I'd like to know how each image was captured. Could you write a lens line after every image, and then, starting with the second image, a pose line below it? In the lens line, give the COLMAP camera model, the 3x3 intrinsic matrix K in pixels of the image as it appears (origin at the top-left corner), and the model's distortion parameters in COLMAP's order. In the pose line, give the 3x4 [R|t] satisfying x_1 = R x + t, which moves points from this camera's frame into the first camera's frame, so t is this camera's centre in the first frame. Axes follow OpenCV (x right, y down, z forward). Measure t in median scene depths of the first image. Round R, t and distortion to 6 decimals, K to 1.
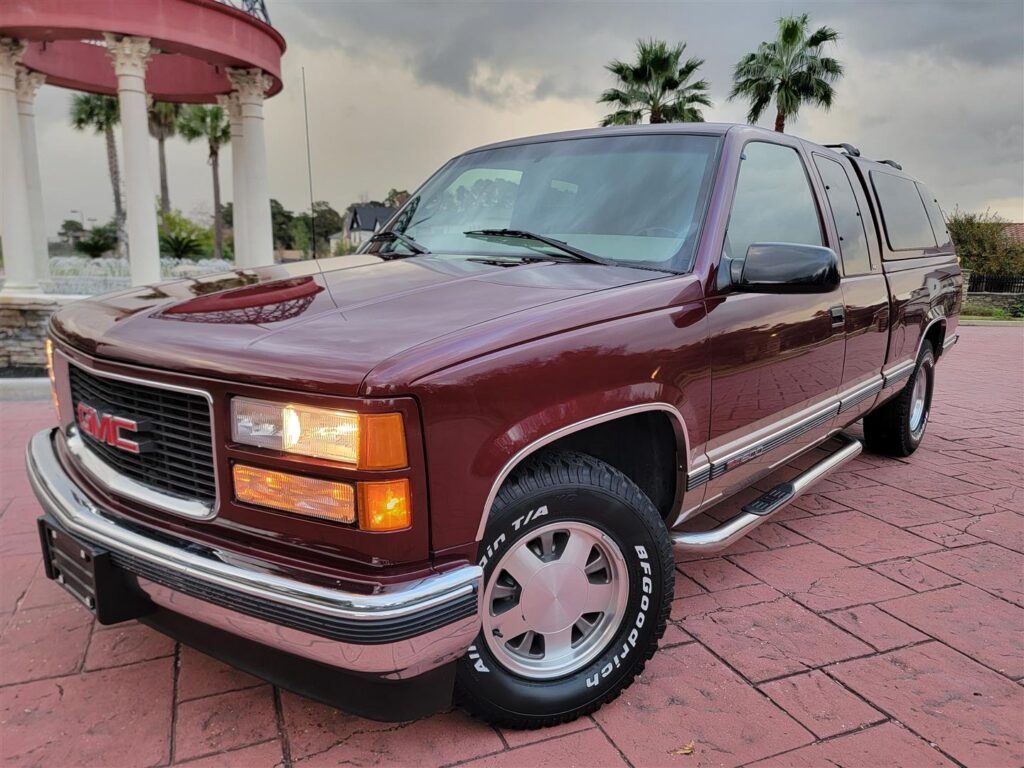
lens RADIAL K [[736.0, 0, 503.4], [0, 736.0, 389.5], [0, 0, 1]] dist [0.077417, -0.074311]
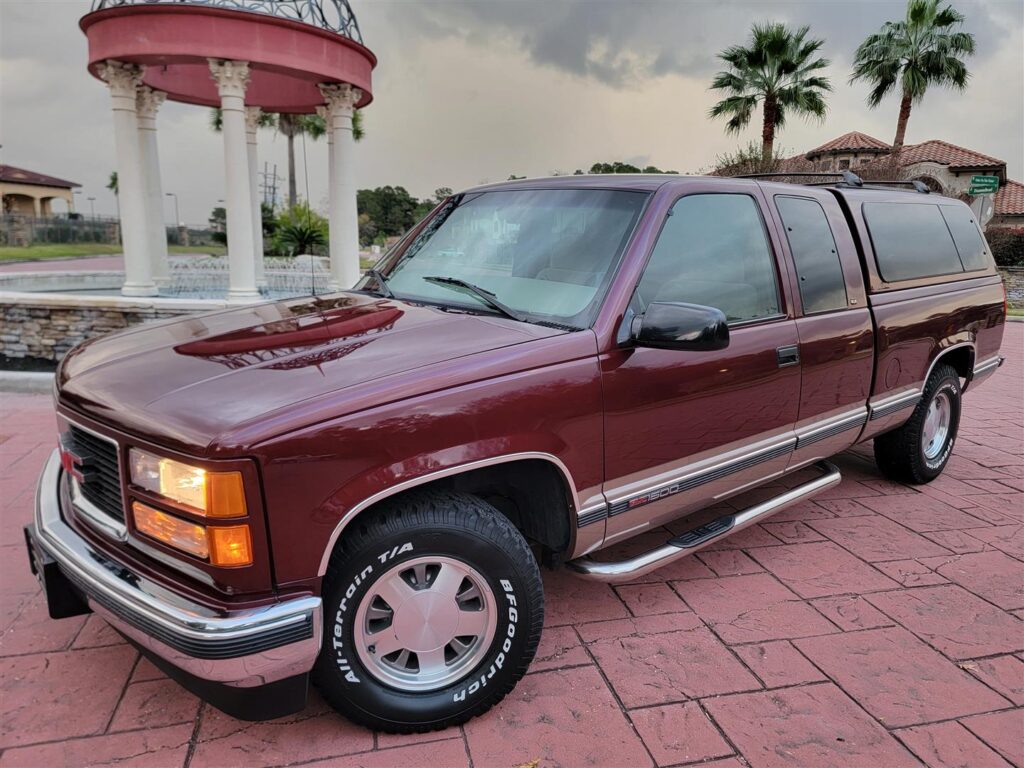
lens RADIAL K [[736.0, 0, 521.9], [0, 736.0, 375.0], [0, 0, 1]] dist [0.077417, -0.074311]
pose [[0.989219, 0.028393, -0.143665, 0.293187], [-0.027469, 0.999587, 0.008409, -0.089735], [0.143844, -0.004372, 0.989591, -0.089362]]
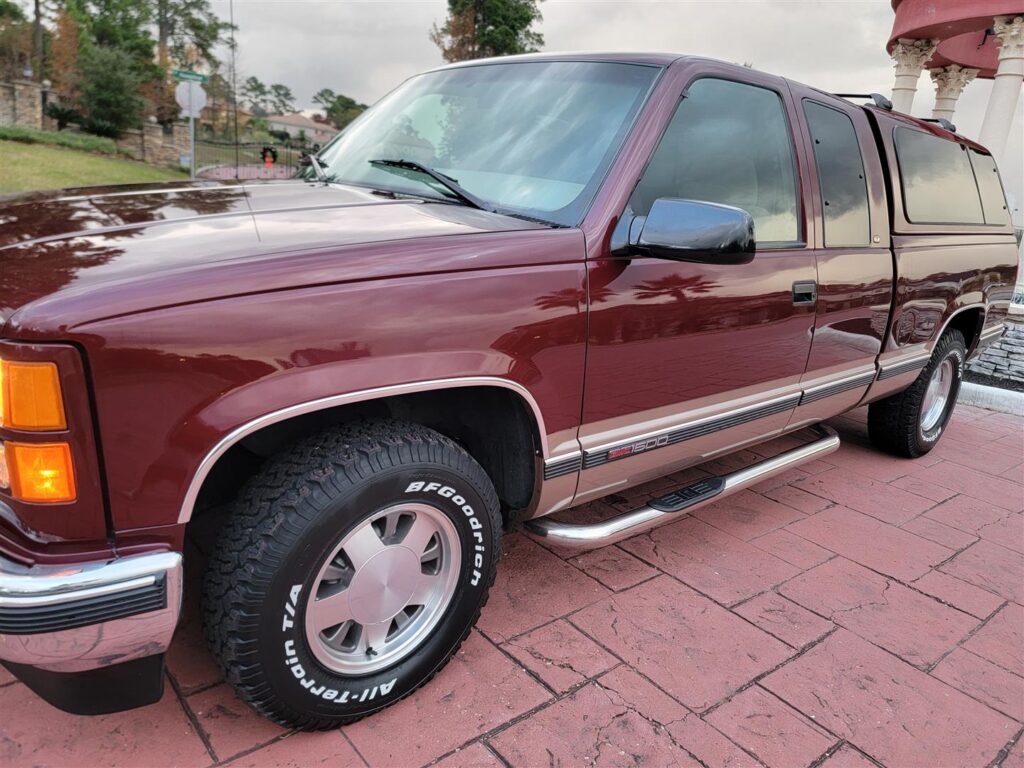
lens RADIAL K [[736.0, 0, 520.6], [0, 736.0, 384.6], [0, 0, 1]] dist [0.077417, -0.074311]
pose [[0.991185, 0.099198, -0.087812, 0.263833], [-0.093135, 0.993144, 0.070651, -0.030384], [0.094219, -0.061850, 0.993628, 0.133486]]
